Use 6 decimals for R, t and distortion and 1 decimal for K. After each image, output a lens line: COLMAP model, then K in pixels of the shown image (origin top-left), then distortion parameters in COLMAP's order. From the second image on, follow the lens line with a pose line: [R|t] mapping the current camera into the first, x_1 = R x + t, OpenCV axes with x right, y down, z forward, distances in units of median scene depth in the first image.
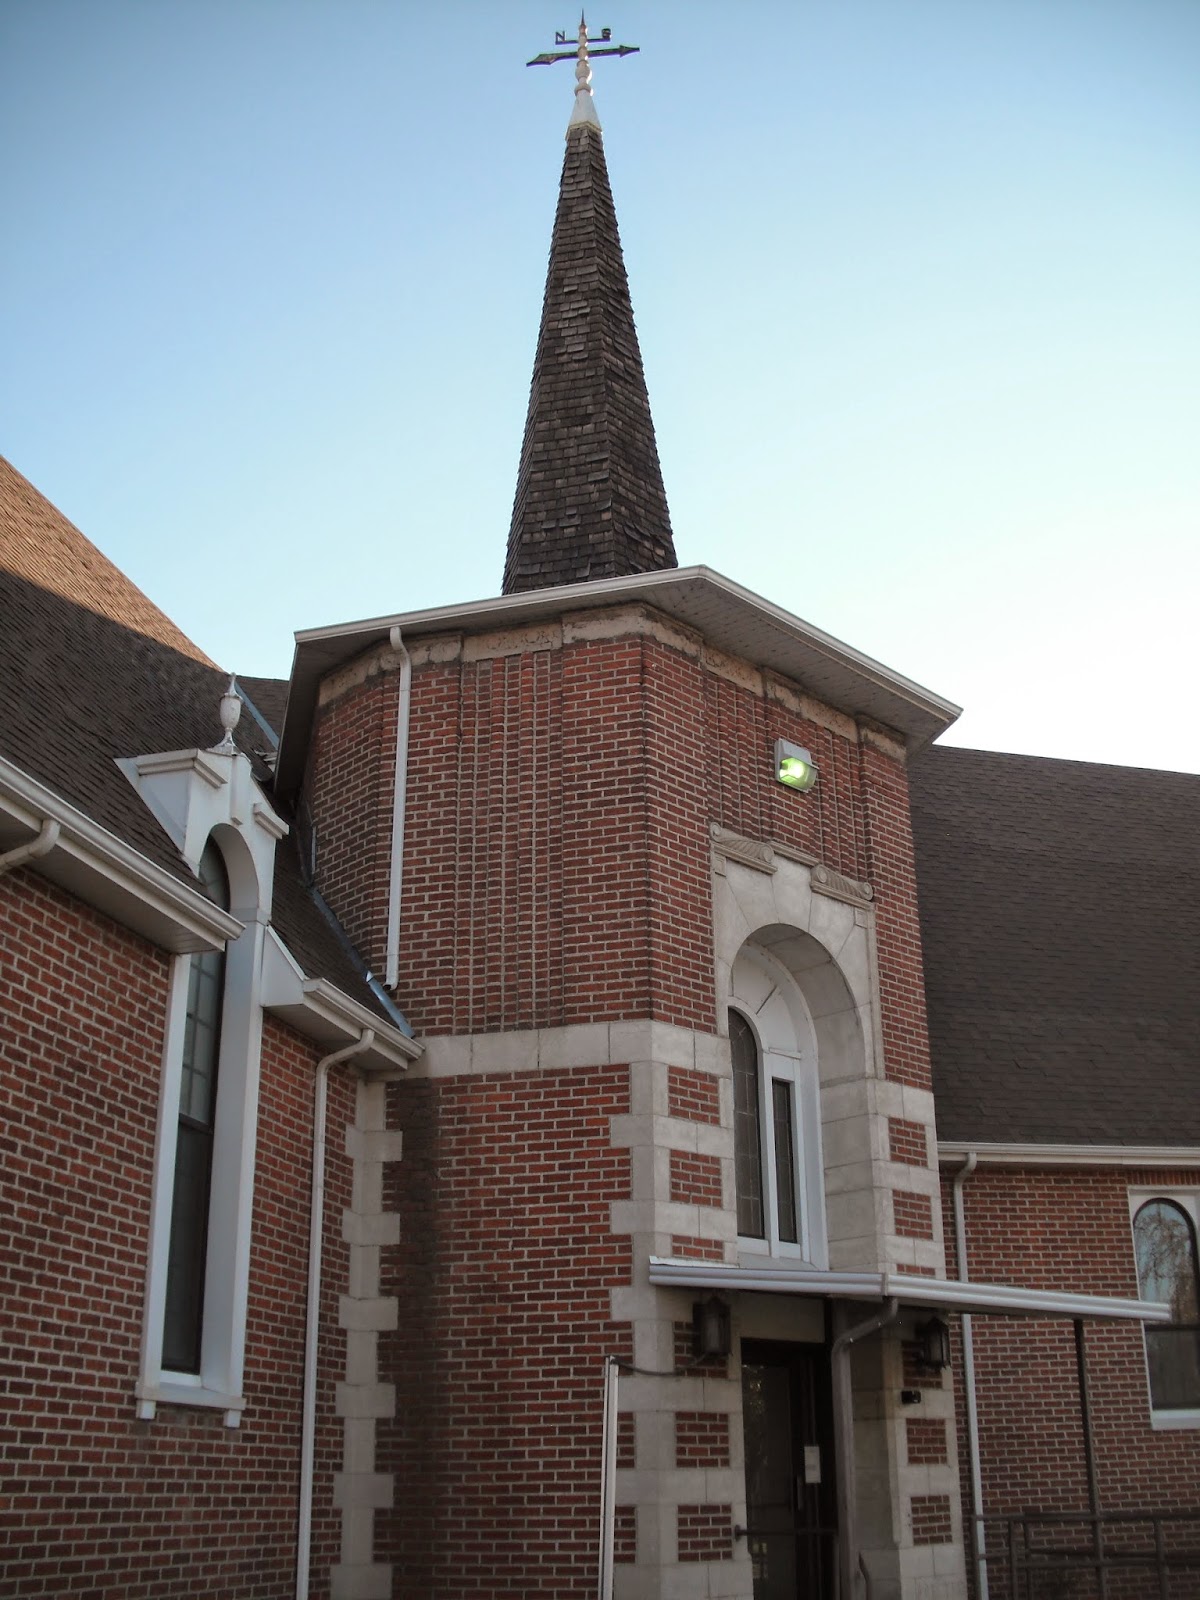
lens RADIAL K [[1653.6, 0, 600.0], [0, 1653.6, 800.0], [0, 0, 1]] dist [-0.228491, 0.202480]
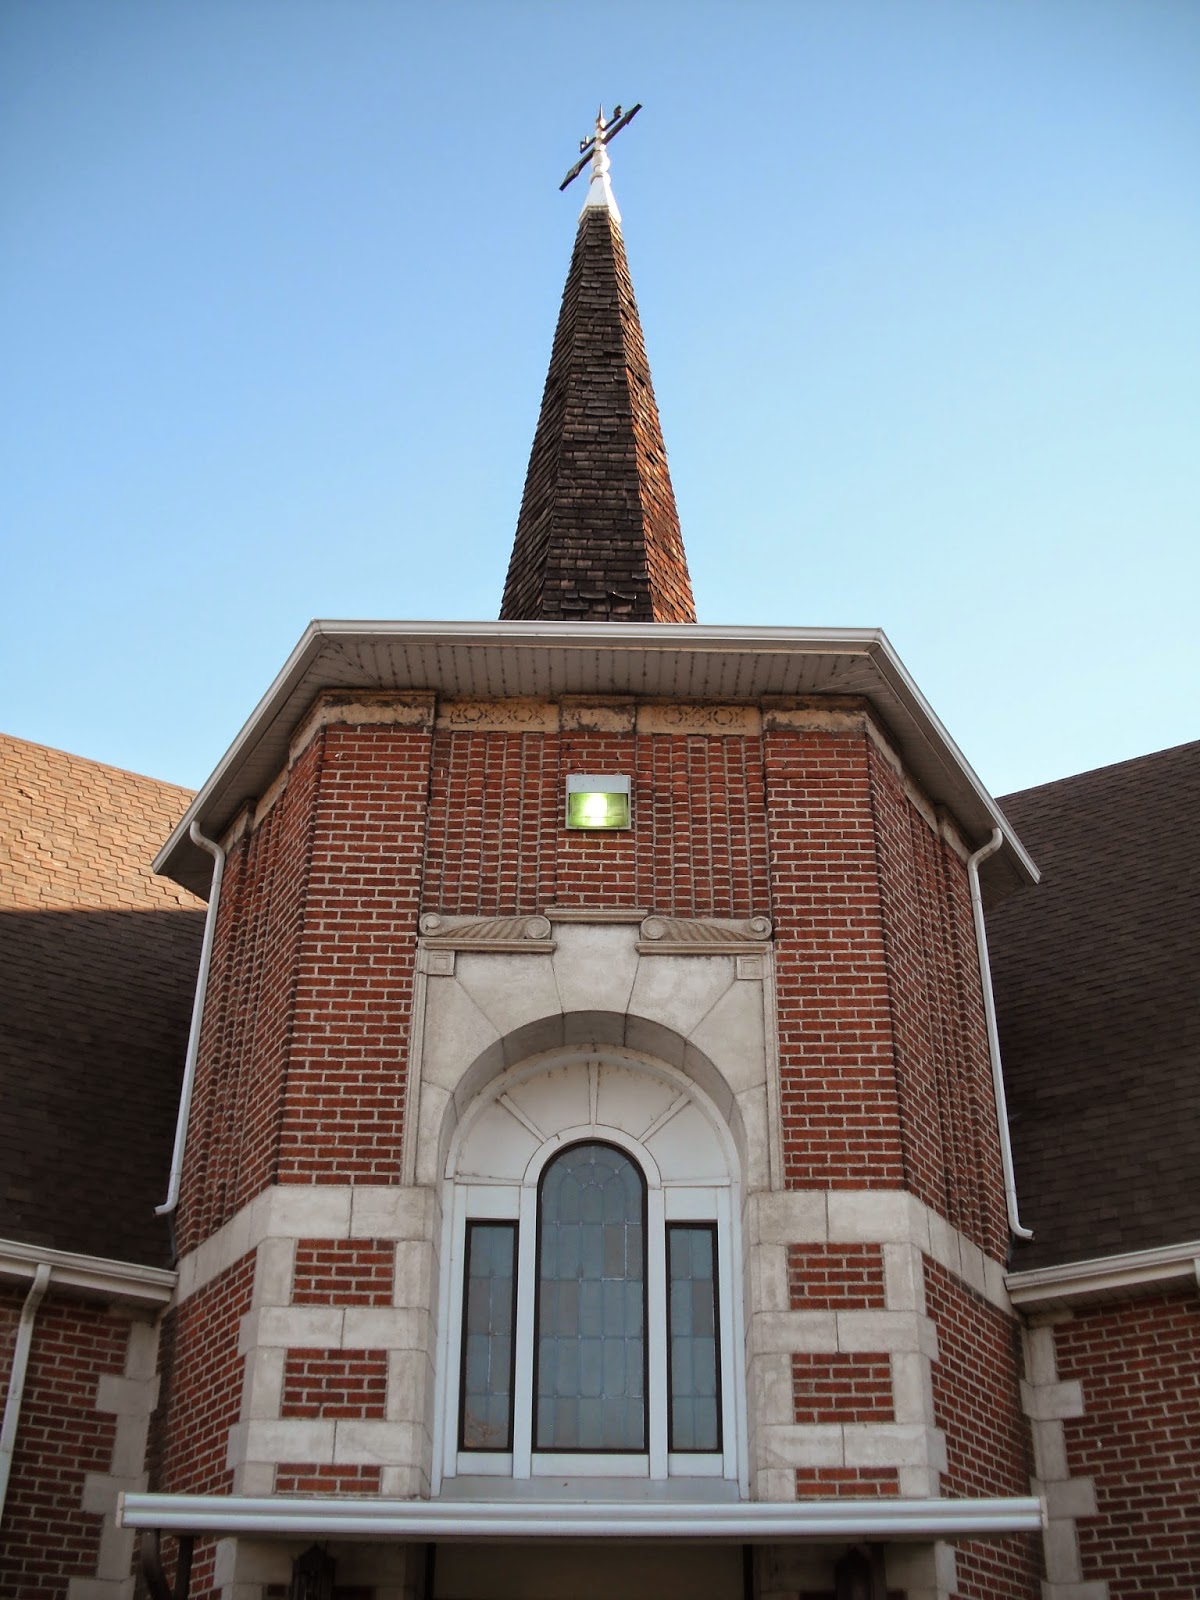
lens RADIAL K [[1653.6, 0, 600.0], [0, 1653.6, 800.0], [0, 0, 1]] dist [-0.228491, 0.202480]
pose [[0.725055, -0.368048, -0.582096, 0.577873], [0.264911, 0.929237, -0.257568, 0.178698], [0.635703, 0.032547, 0.771248, 0.444367]]
